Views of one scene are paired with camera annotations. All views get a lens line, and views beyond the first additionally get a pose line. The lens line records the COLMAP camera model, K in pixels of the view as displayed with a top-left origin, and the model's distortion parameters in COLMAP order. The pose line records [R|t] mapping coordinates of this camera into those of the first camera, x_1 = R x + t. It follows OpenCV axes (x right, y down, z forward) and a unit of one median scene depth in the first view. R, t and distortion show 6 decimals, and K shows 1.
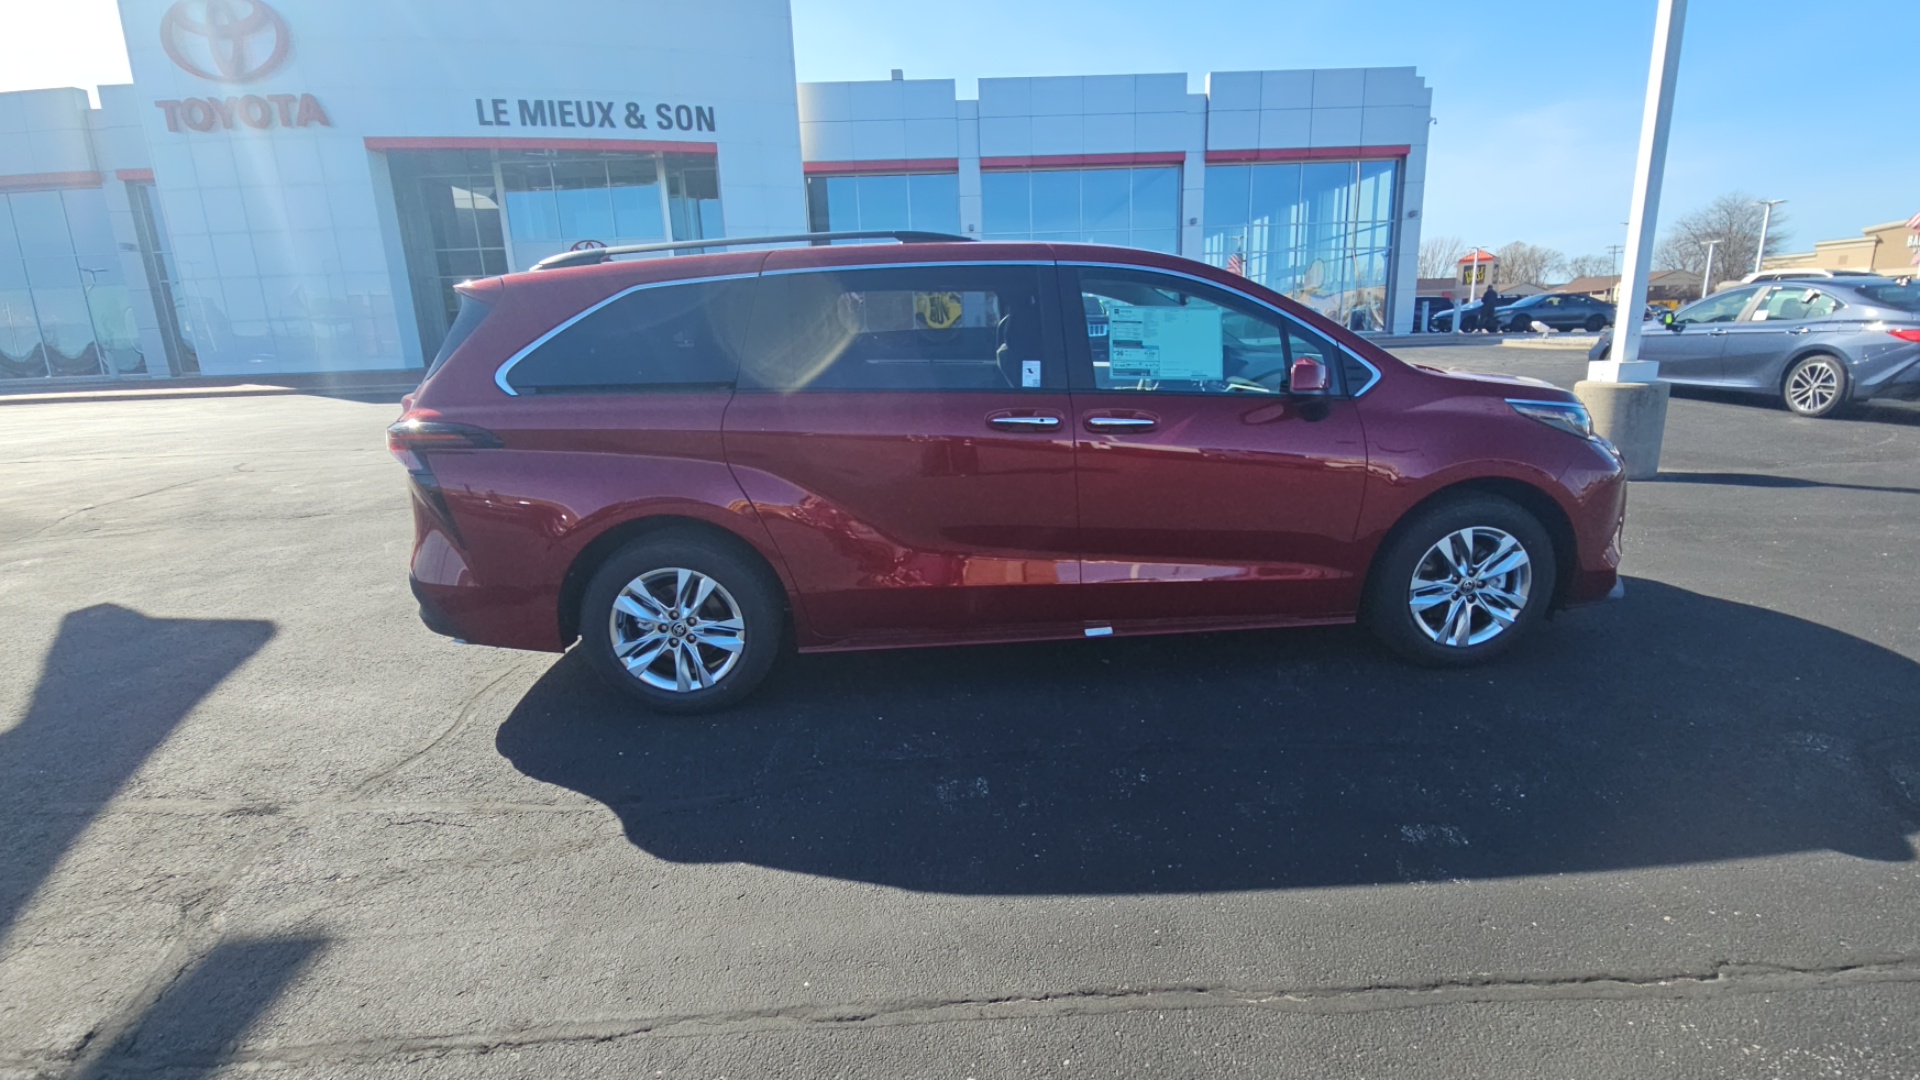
lens RADIAL K [[868.4, 0, 981.3], [0, 868.4, 545.0], [0, 0, 1]] dist [0.004958, -0.003354]
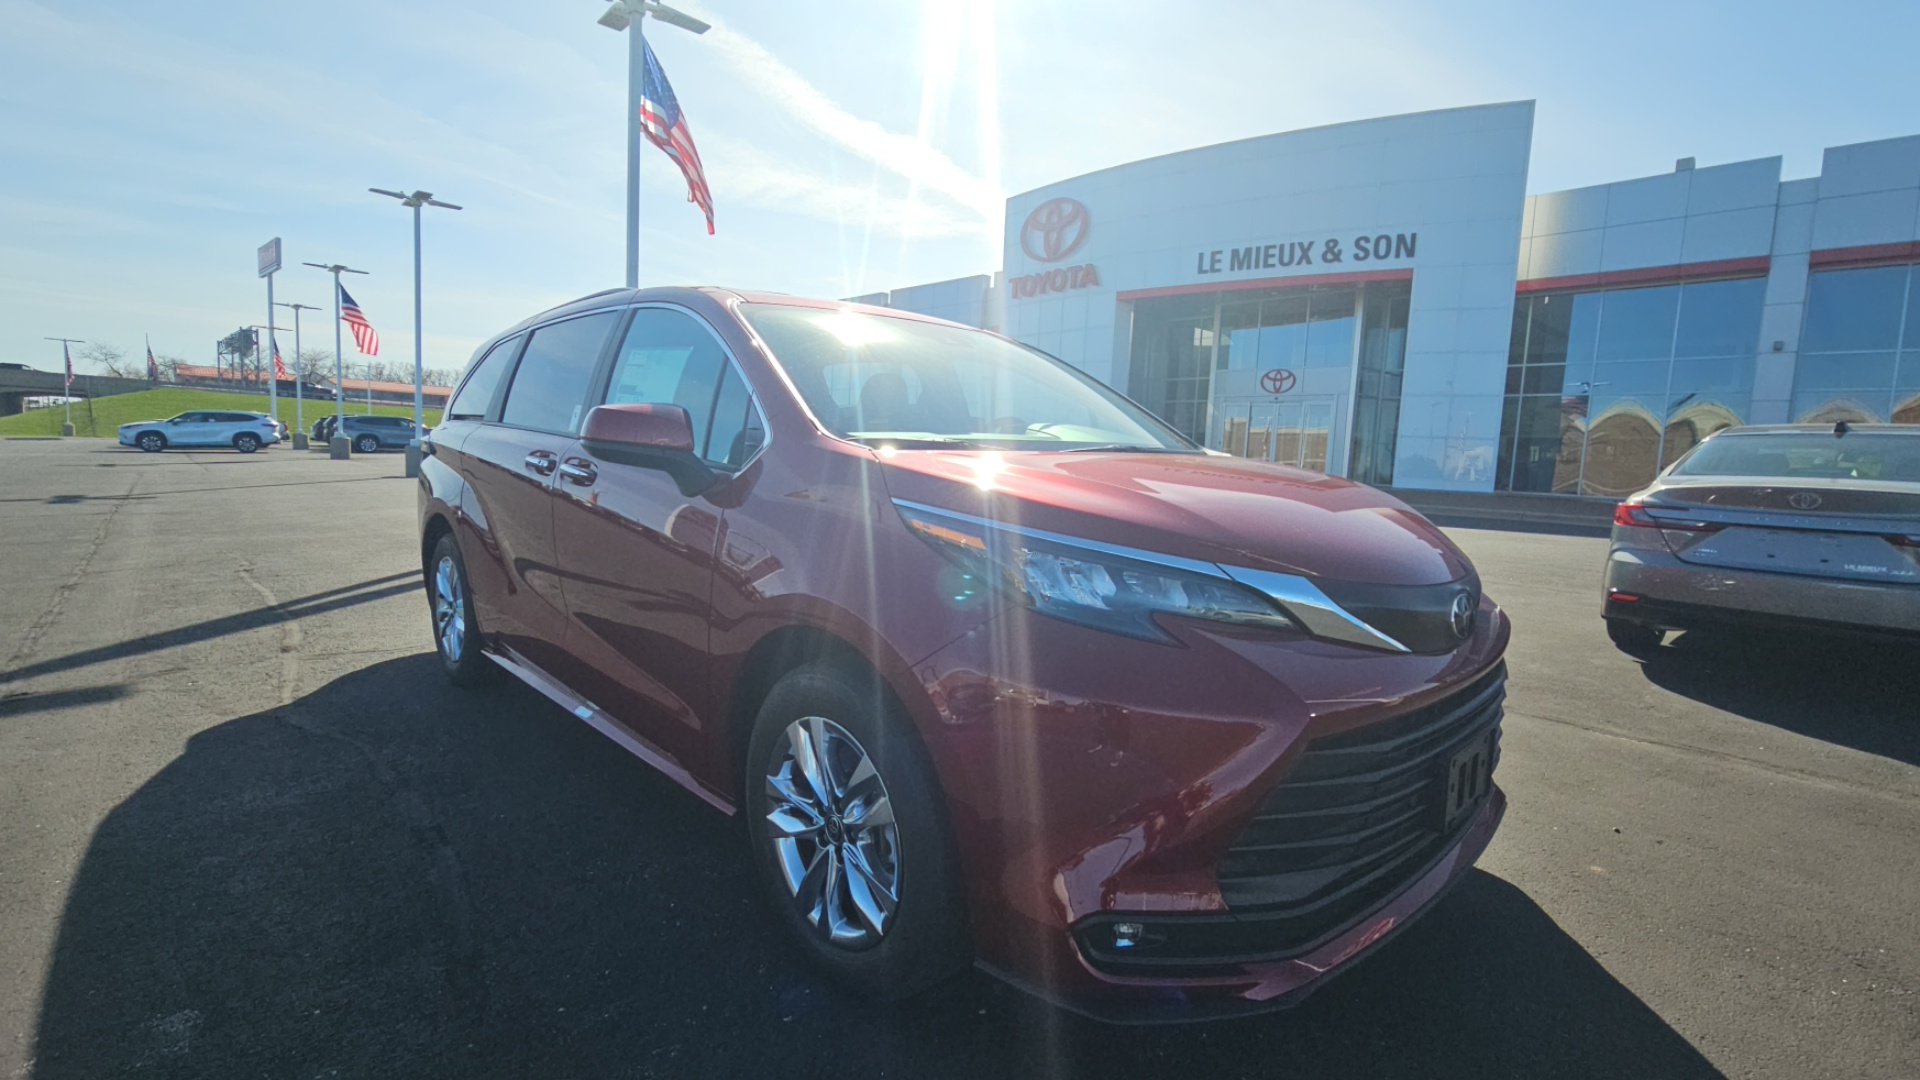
lens RADIAL K [[868.4, 0, 981.3], [0, 868.4, 545.0], [0, 0, 1]] dist [0.004958, -0.003354]
pose [[0.646179, 0.139106, -0.750402, 0.151267], [-0.249644, 0.967684, -0.035587, -0.019412], [0.721201, 0.210329, 0.660024, 0.100187]]
